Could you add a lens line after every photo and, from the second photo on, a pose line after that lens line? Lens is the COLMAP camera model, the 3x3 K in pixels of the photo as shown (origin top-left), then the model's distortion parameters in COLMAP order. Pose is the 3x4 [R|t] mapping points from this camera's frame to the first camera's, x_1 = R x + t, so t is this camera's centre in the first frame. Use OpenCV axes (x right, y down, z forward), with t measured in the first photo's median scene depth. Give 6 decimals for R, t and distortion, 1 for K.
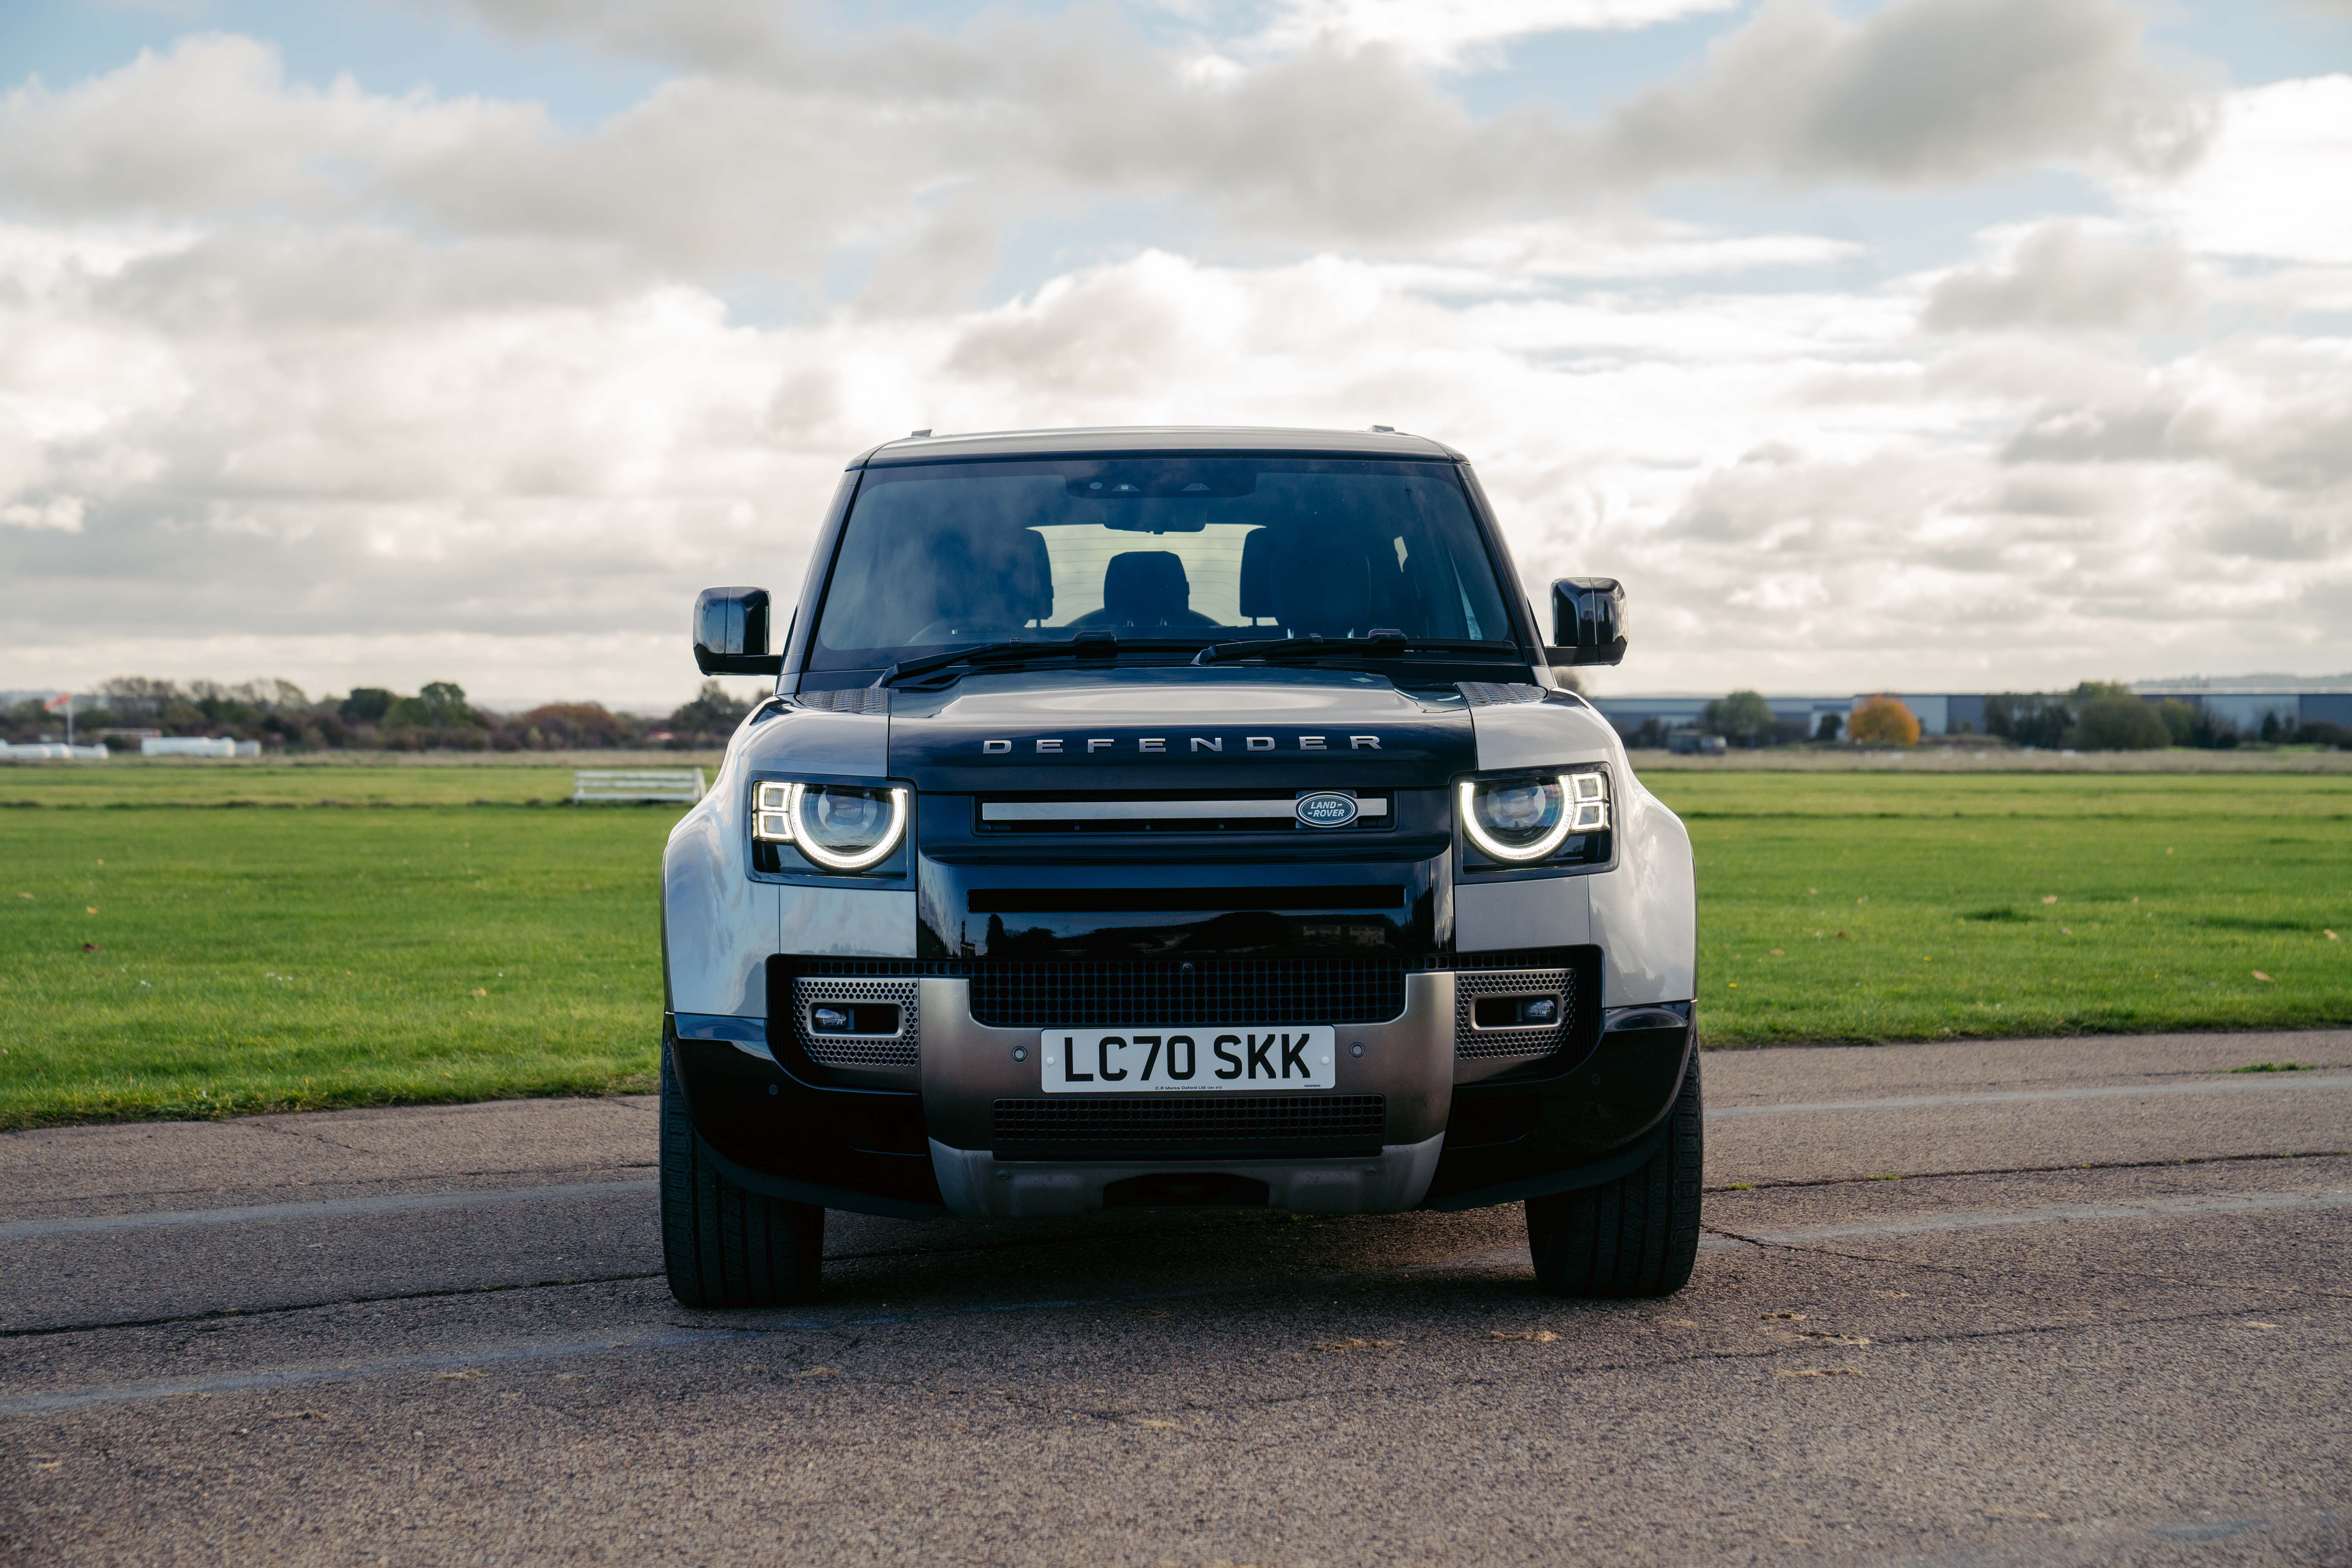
lens RADIAL K [[4150.7, 0, 1170.5], [0, 4150.7, 791.6], [0, 0, 1]] dist [0.327213, 0.212339]
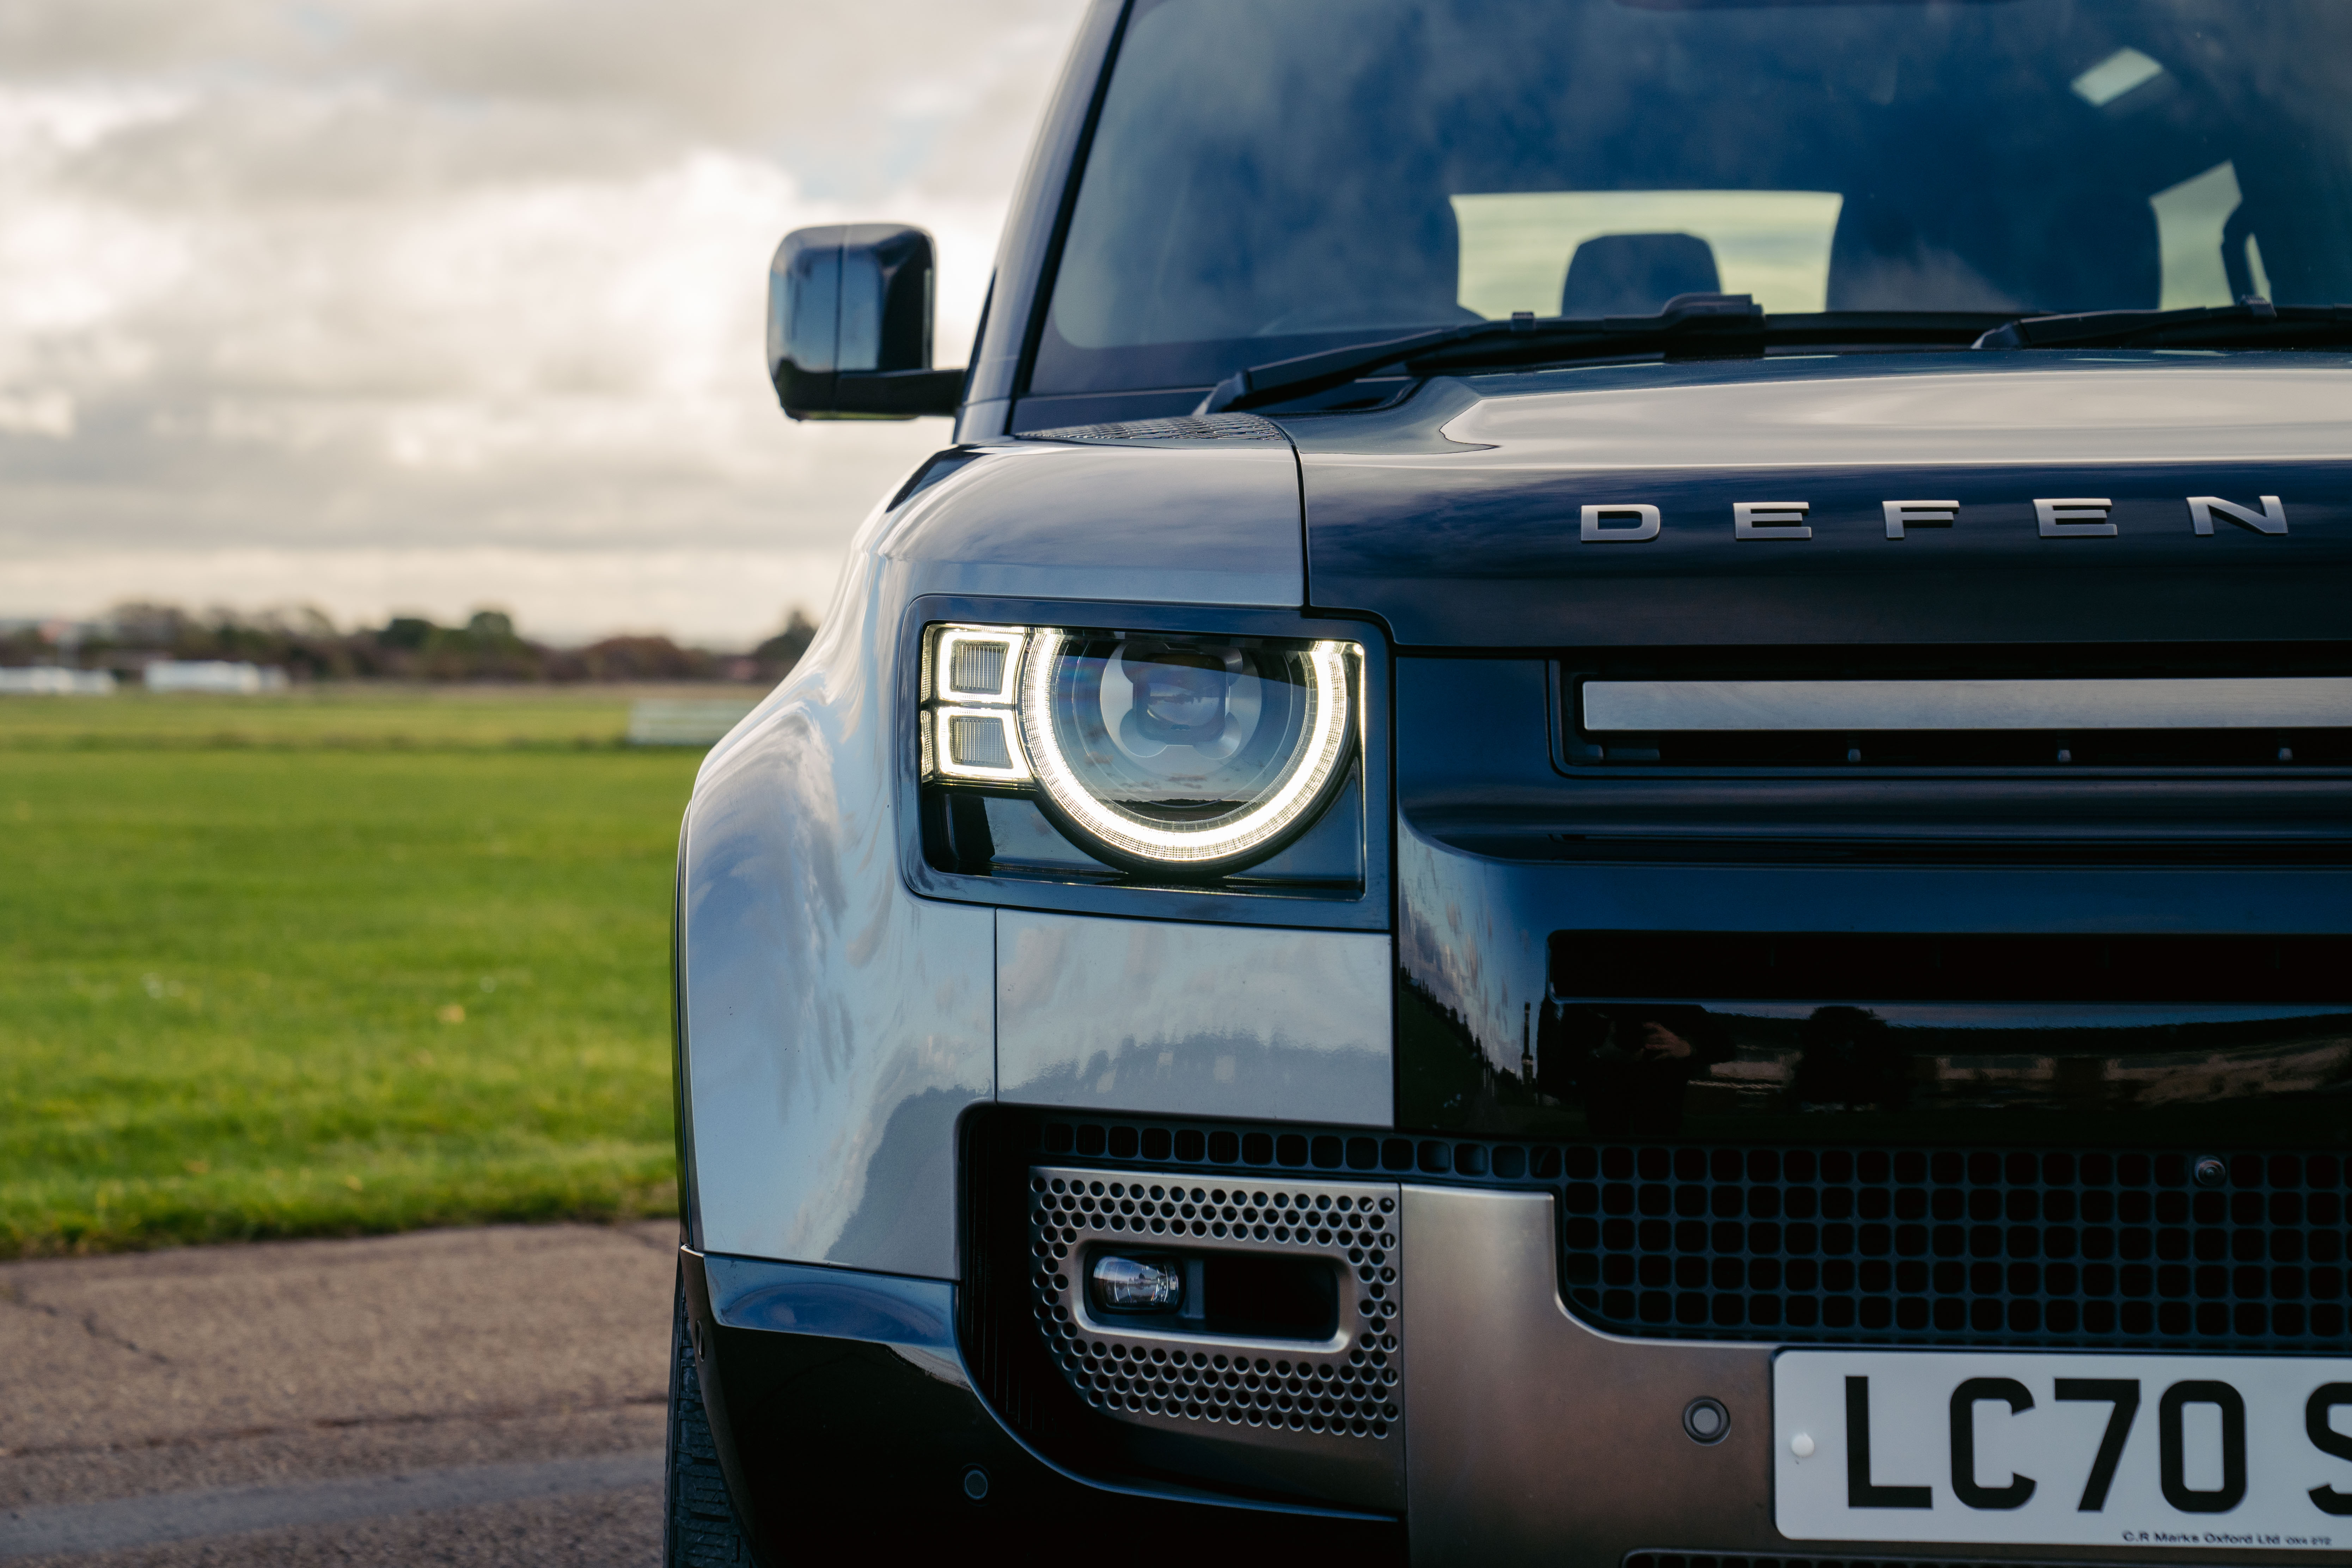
lens RADIAL K [[4703.2, 0, 1176.0], [0, 4703.2, 784.0], [0, 0, 1]] dist [0.355564, 0.304060]
pose [[0.999551, 0.006843, -0.029187, -0.065661], [-0.006560, 0.999931, 0.009773, 0.007497], [0.029252, -0.009577, 0.999526, 0.586632]]
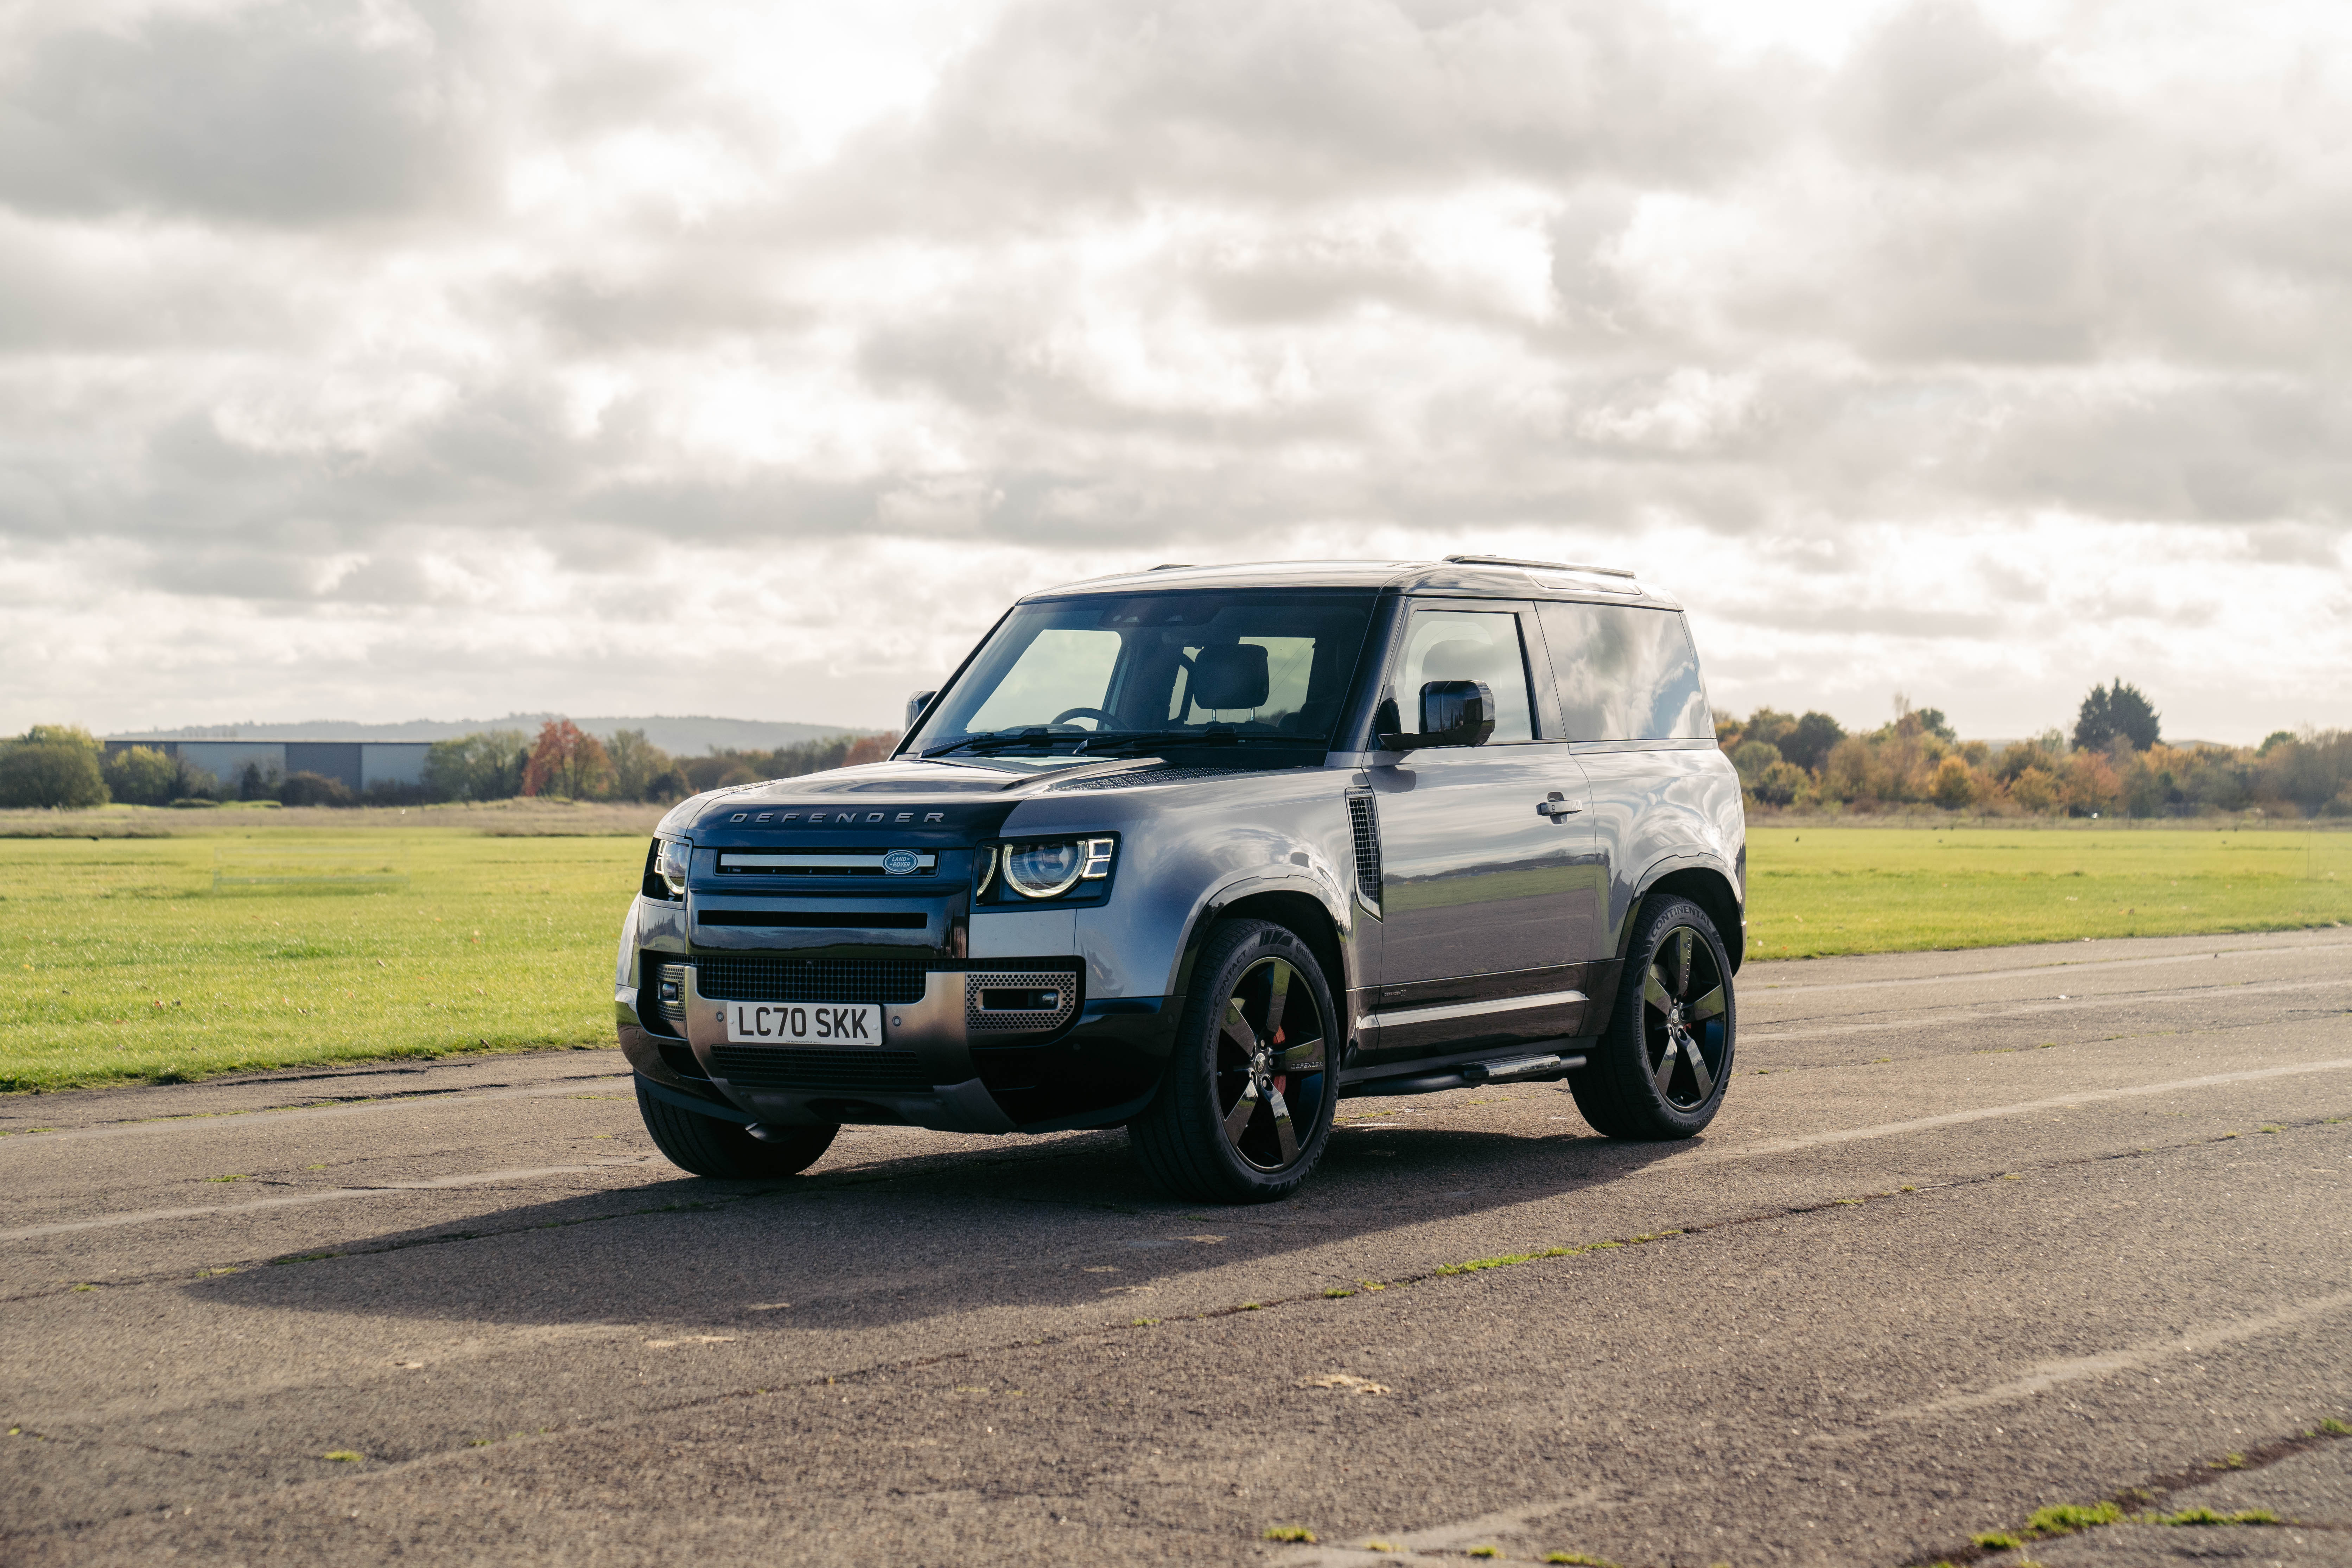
lens RADIAL K [[4835.8, 0, 1243.4], [0, 4835.8, 786.8], [0, 0, 1]] dist [0.360180, 0.857536]
pose [[0.834613, 0.008525, -0.550771, 1.081862], [-0.003431, 0.999941, 0.010280, -0.040404], [0.550826, -0.006690, 0.834593, -0.392734]]
